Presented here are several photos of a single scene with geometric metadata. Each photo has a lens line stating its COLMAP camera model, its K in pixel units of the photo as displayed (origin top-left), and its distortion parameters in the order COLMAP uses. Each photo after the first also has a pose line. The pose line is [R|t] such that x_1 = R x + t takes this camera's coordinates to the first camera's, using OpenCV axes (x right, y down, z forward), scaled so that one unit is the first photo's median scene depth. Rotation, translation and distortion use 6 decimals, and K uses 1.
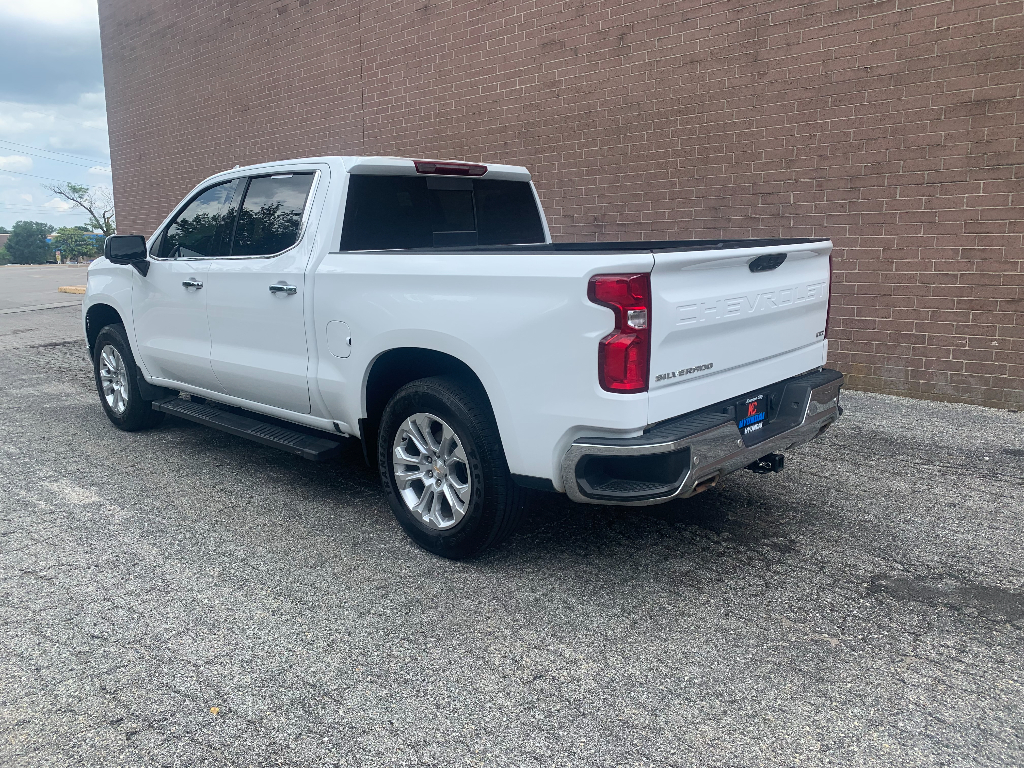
lens RADIAL K [[784.5, 0, 512.0], [0, 784.5, 384.0], [0, 0, 1]] dist [-0.003980, 0.002795]
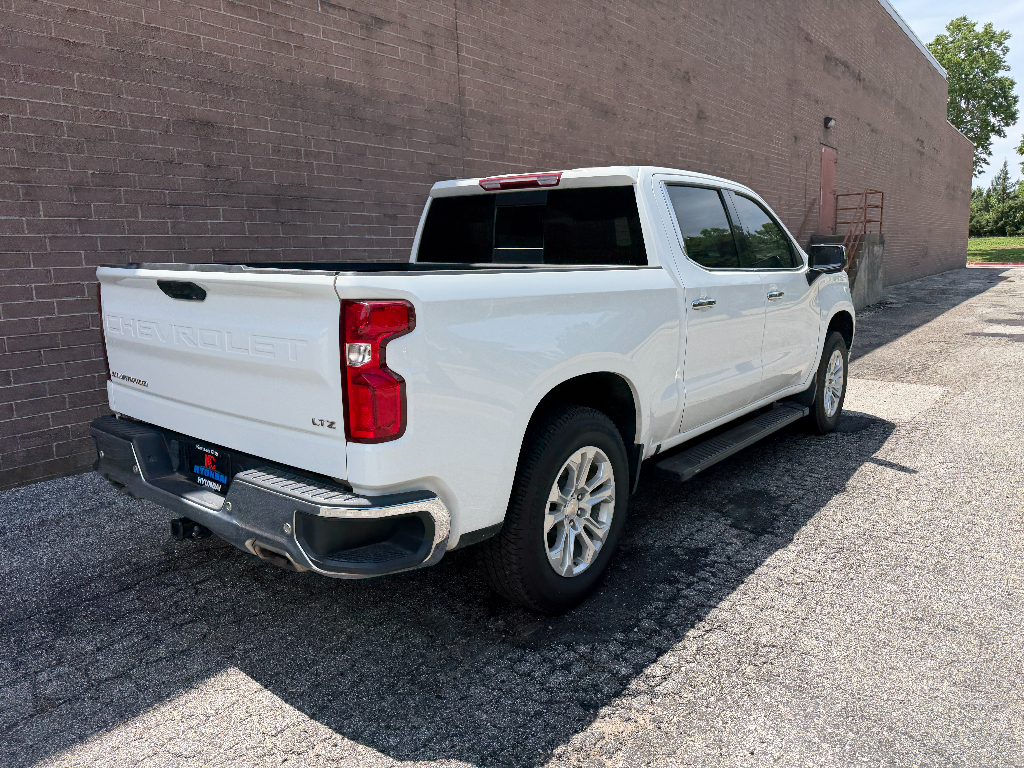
lens RADIAL K [[710.9, 0, 512.0], [0, 710.9, 384.0], [0, 0, 1]] dist [0.053559, -0.071530]
pose [[0.081659, 0.202529, -0.975866, 1.067030], [-0.196919, 0.963113, 0.183405, -0.254326], [0.977013, 0.177190, 0.118528, 1.213186]]
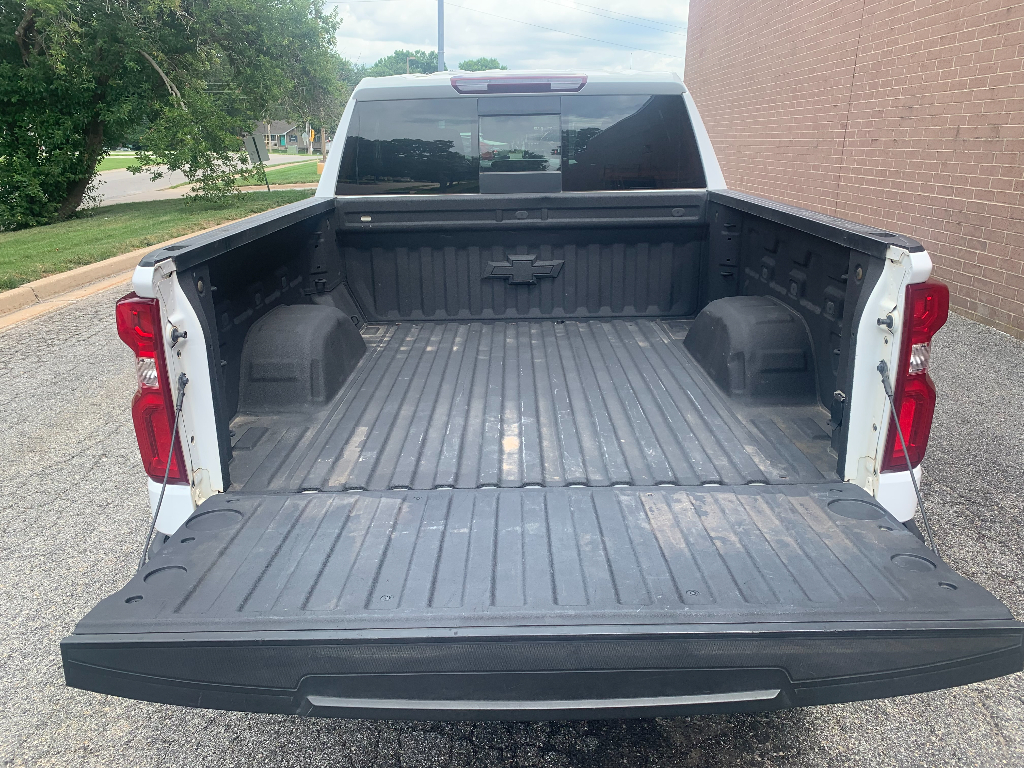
lens RADIAL K [[784.5, 0, 512.0], [0, 784.5, 384.0], [0, 0, 1]] dist [-0.003980, 0.002795]
pose [[0.688635, 0.232389, -0.686861, 0.630796], [-0.138430, 0.971964, 0.190061, -0.185268], [0.711772, -0.035800, 0.701498, 0.623265]]
